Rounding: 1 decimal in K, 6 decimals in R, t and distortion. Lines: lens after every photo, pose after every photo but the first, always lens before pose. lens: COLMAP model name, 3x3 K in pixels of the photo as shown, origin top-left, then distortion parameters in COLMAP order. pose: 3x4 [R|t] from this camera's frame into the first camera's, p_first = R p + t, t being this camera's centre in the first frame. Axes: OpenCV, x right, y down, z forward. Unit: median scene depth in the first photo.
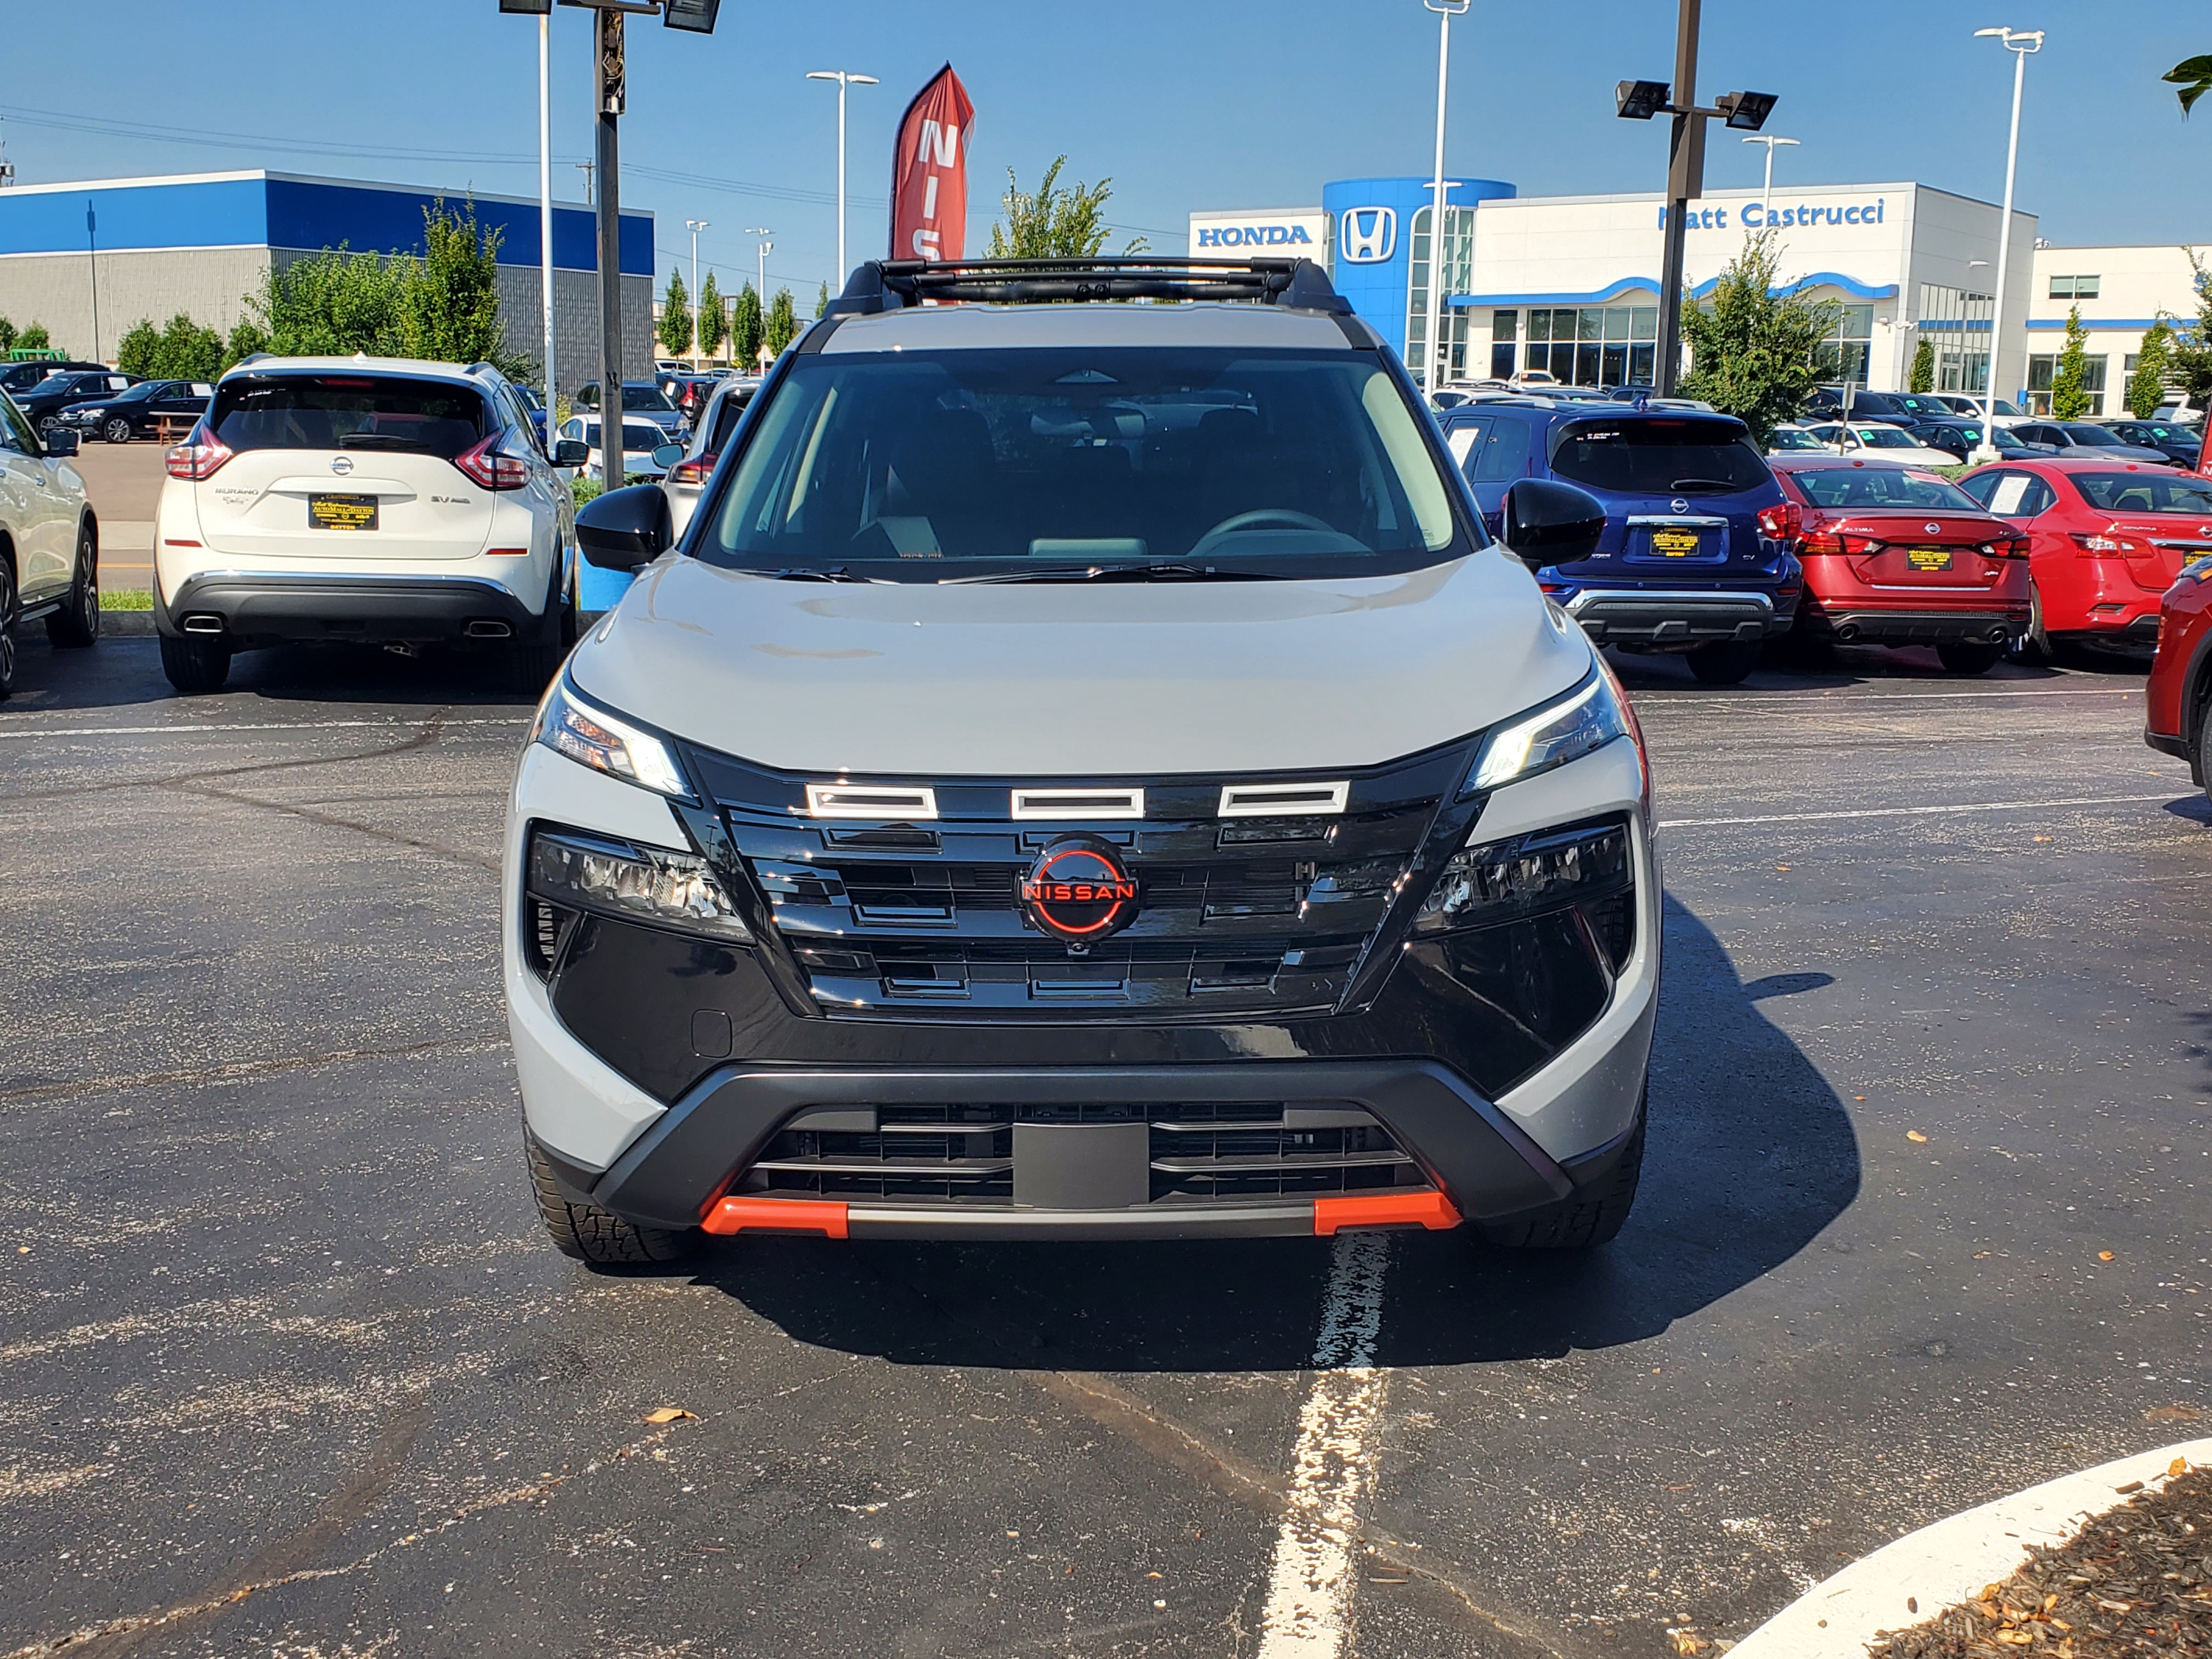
lens RADIAL K [[2222.9, 0, 1106.0], [0, 2222.9, 829.5], [0, 0, 1]] dist [0.141351, -0.313329]
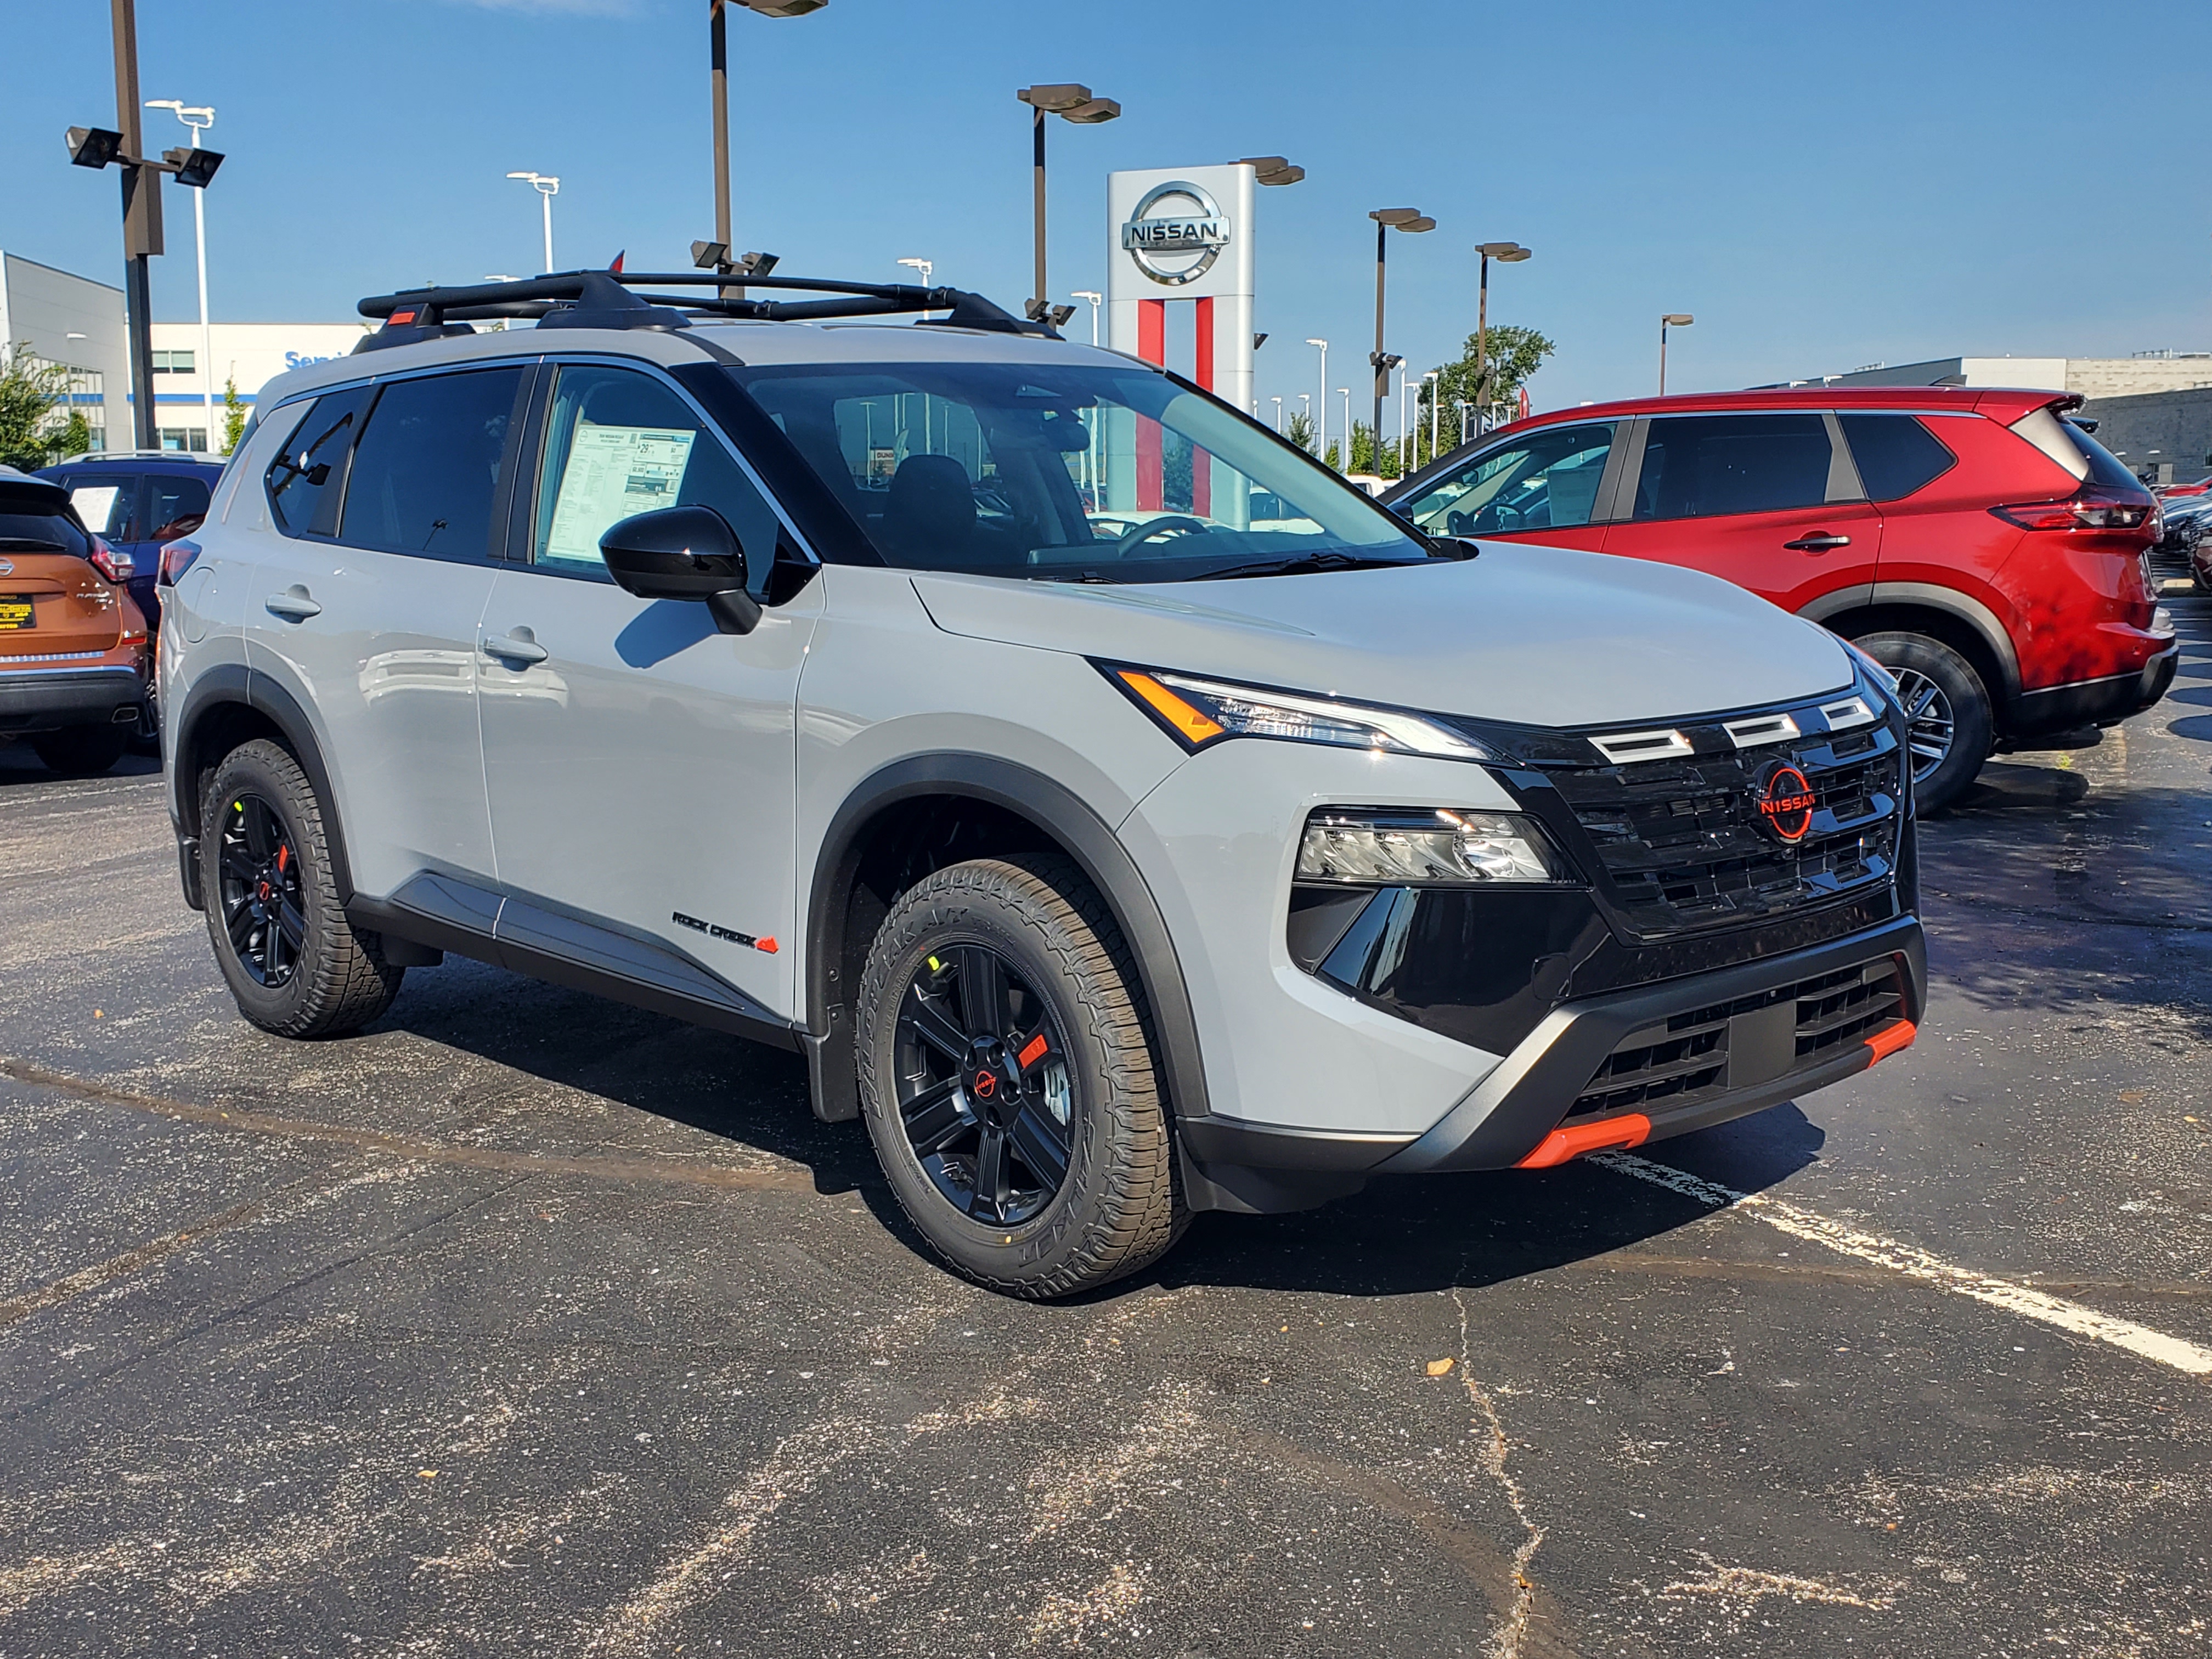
lens RADIAL K [[2222.9, 0, 1106.0], [0, 2222.9, 829.5], [0, 0, 1]] dist [0.141351, -0.313329]
pose [[0.762482, -0.109423, 0.637689, -0.905834], [0.128181, 0.991607, 0.016887, -0.021509], [-0.634185, 0.068863, 0.770108, 0.272664]]
